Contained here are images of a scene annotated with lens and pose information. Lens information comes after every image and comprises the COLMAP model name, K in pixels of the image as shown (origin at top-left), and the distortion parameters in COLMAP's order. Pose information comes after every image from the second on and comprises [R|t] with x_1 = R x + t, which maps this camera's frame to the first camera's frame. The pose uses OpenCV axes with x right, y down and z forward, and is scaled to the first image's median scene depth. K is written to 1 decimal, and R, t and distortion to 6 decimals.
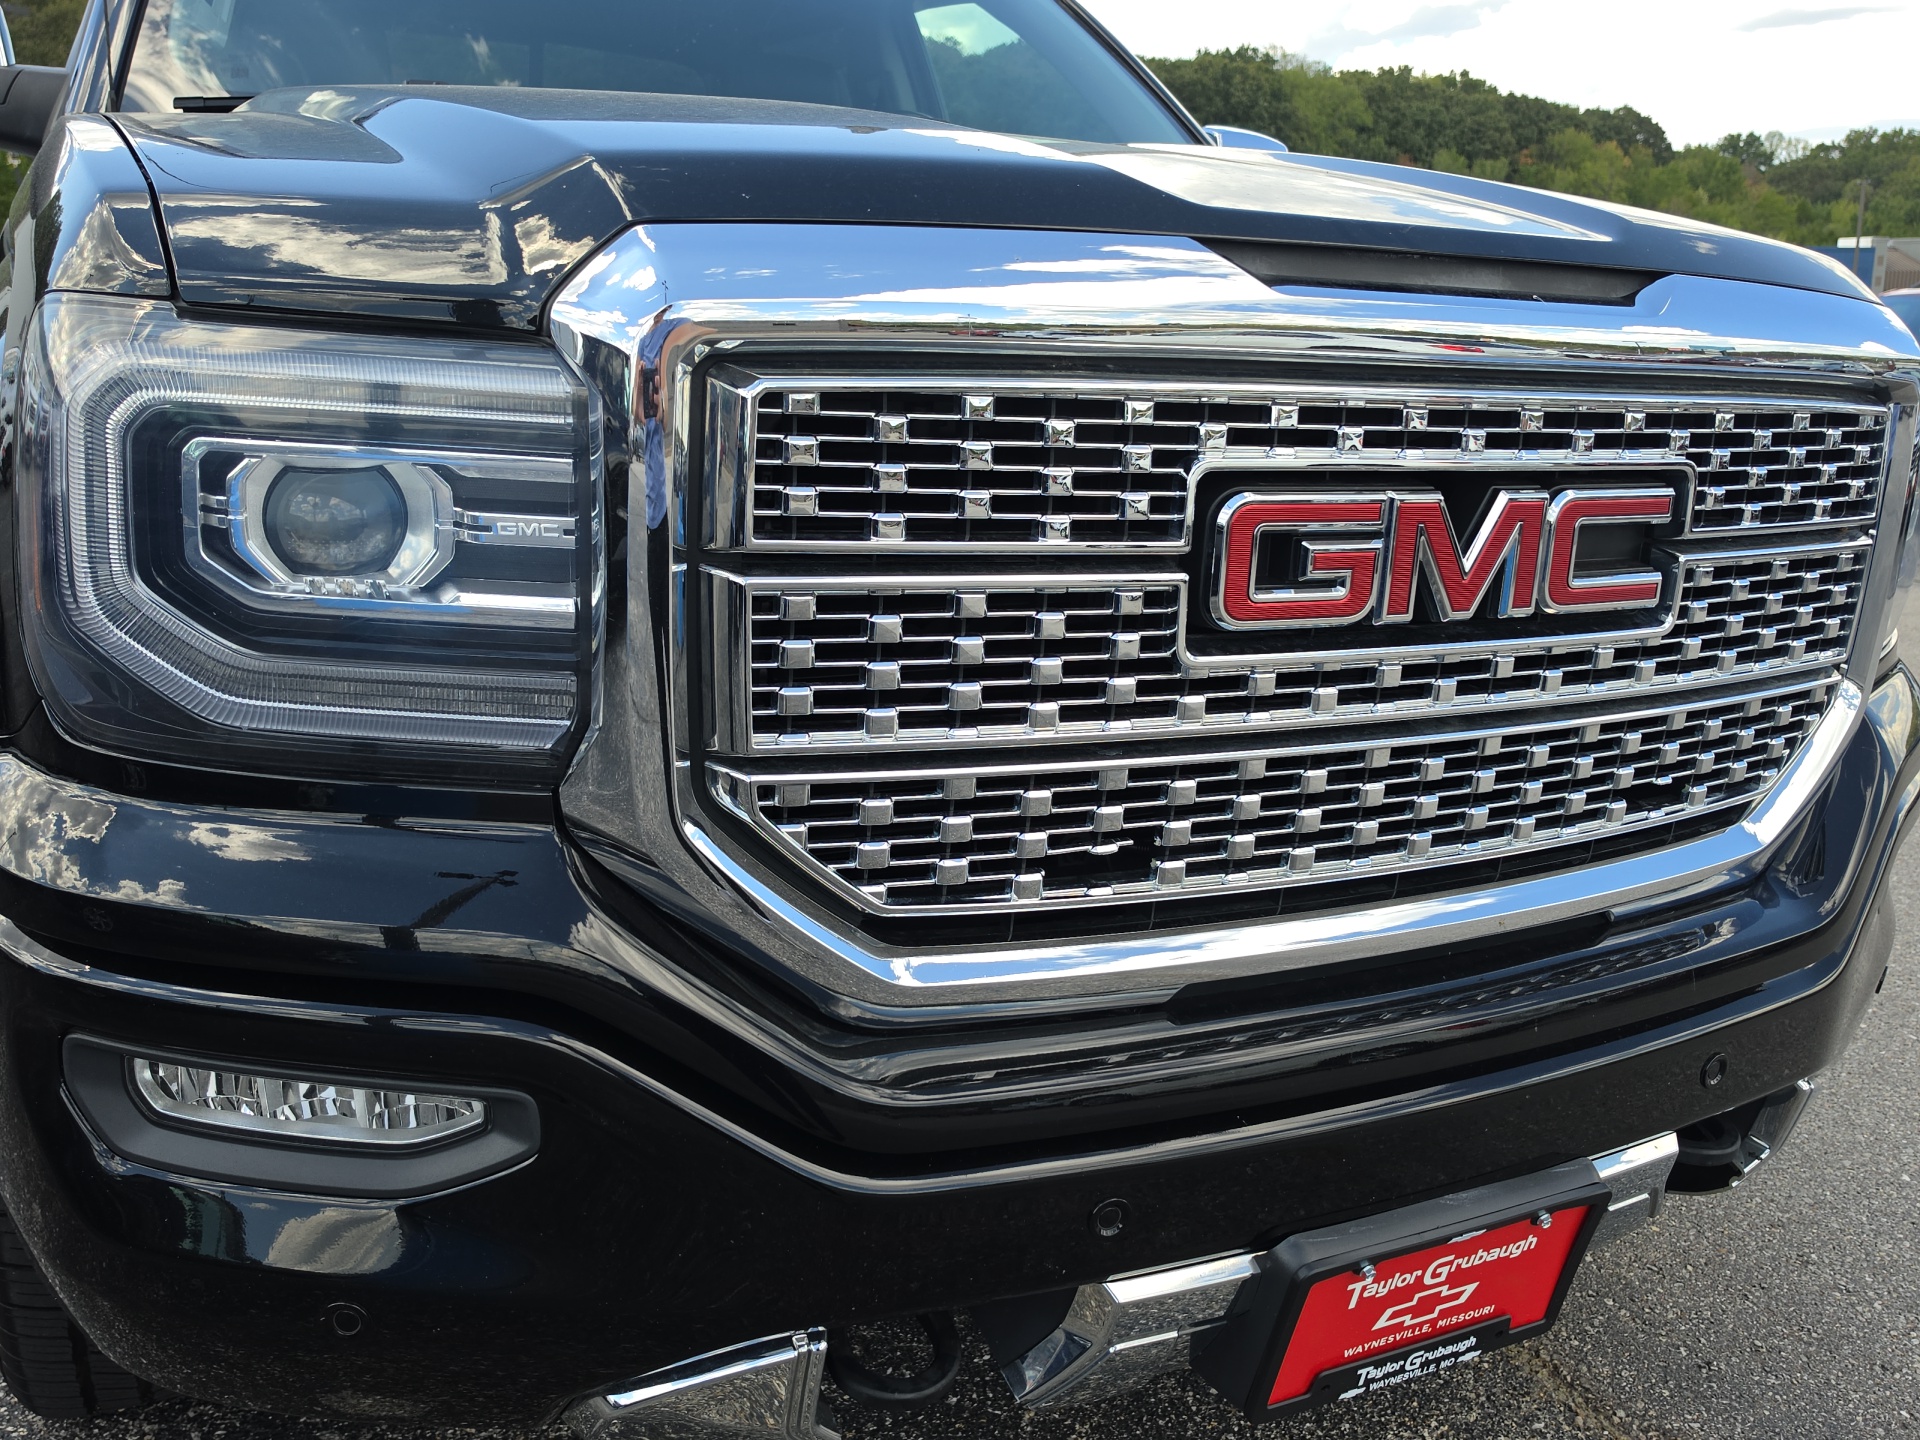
lens RADIAL K [[1653.7, 0, 965.7], [0, 1653.7, 719.3], [0, 0, 1]] dist [-0.012345, 0.000724]
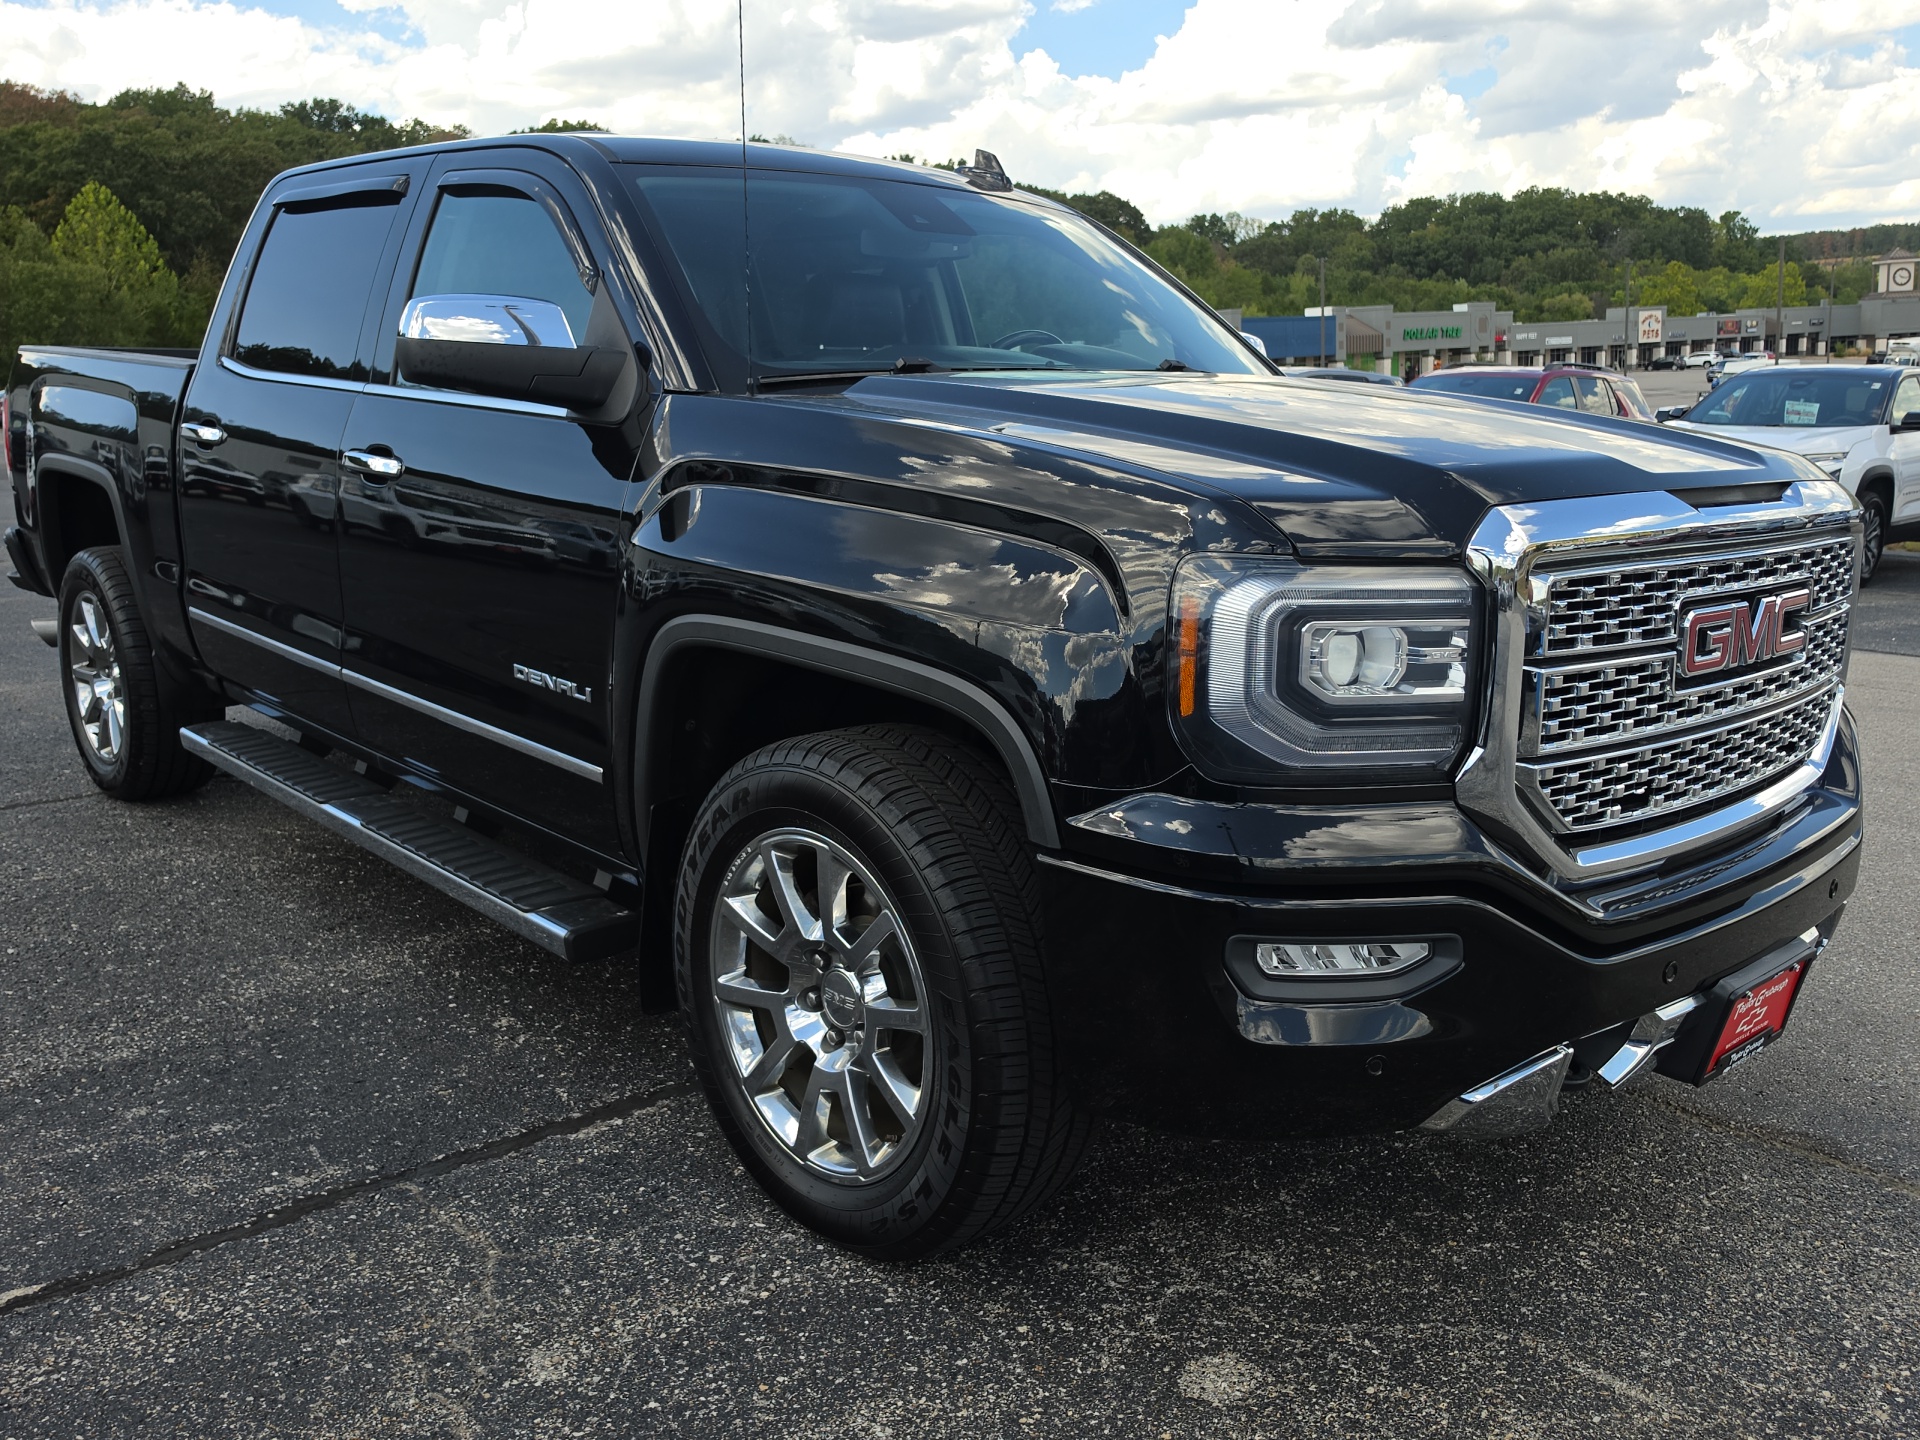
lens RADIAL K [[1653.7, 0, 953.0], [0, 1653.7, 722.1], [0, 0, 1]] dist [-0.012345, 0.000724]
pose [[0.961336, -0.088483, 0.260774, -1.218774], [0.099860, 0.994528, -0.030677, -0.026171], [-0.256633, 0.055532, 0.964912, -0.711786]]
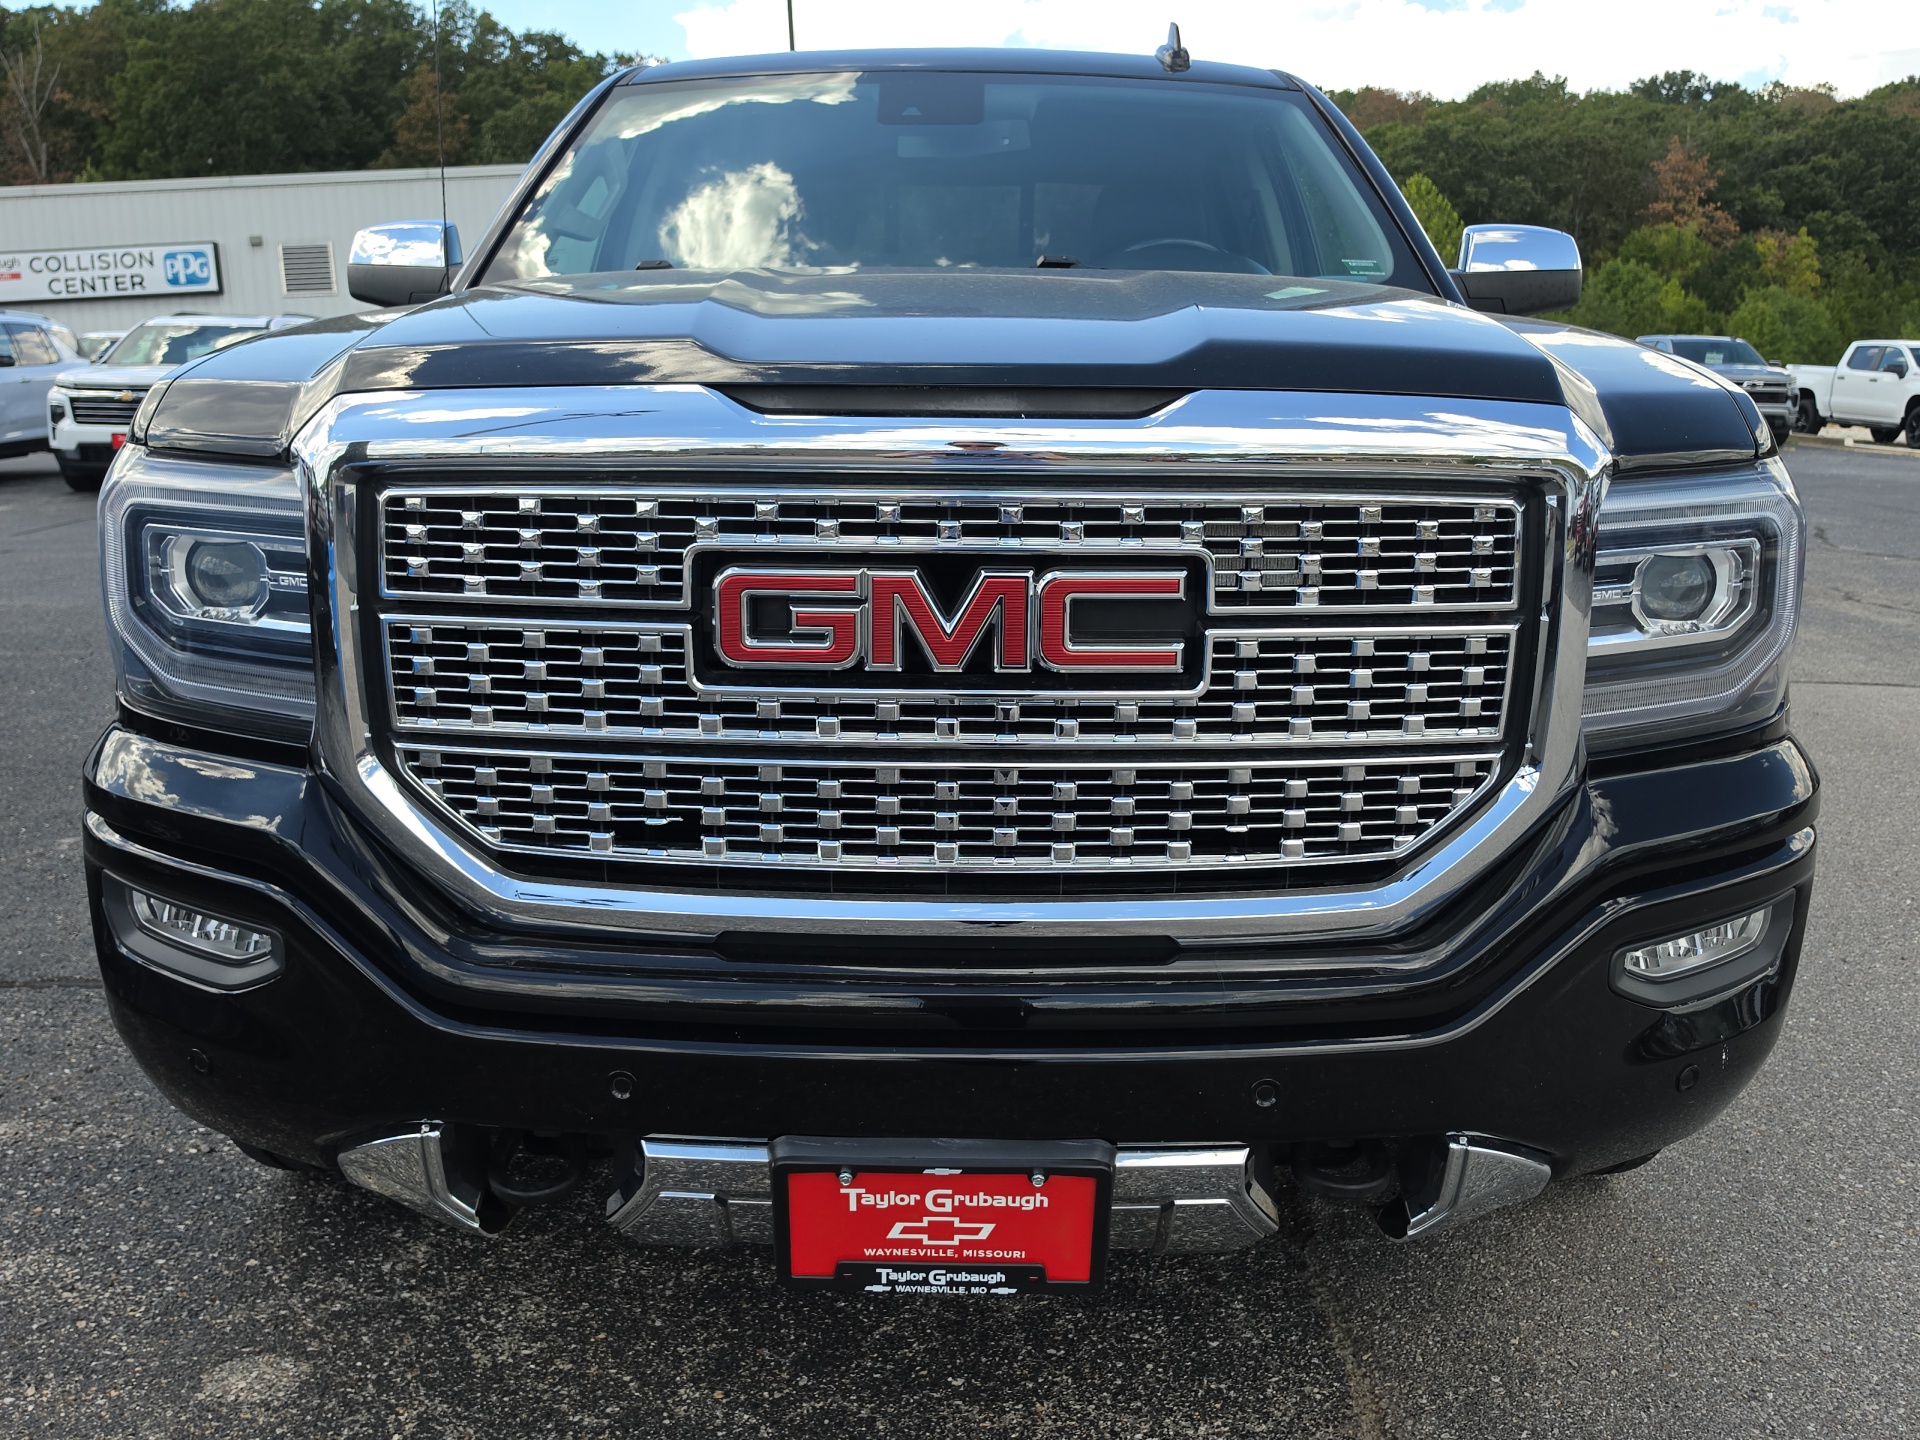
lens RADIAL K [[1653.7, 0, 958.2], [0, 1653.7, 722.2], [0, 0, 1]] dist [-0.012345, 0.000724]
pose [[0.888395, 0.059489, -0.455209, 0.929047], [-0.080599, 0.996378, -0.027088, 0.012535], [0.451949, 0.060754, 0.889973, -0.122183]]
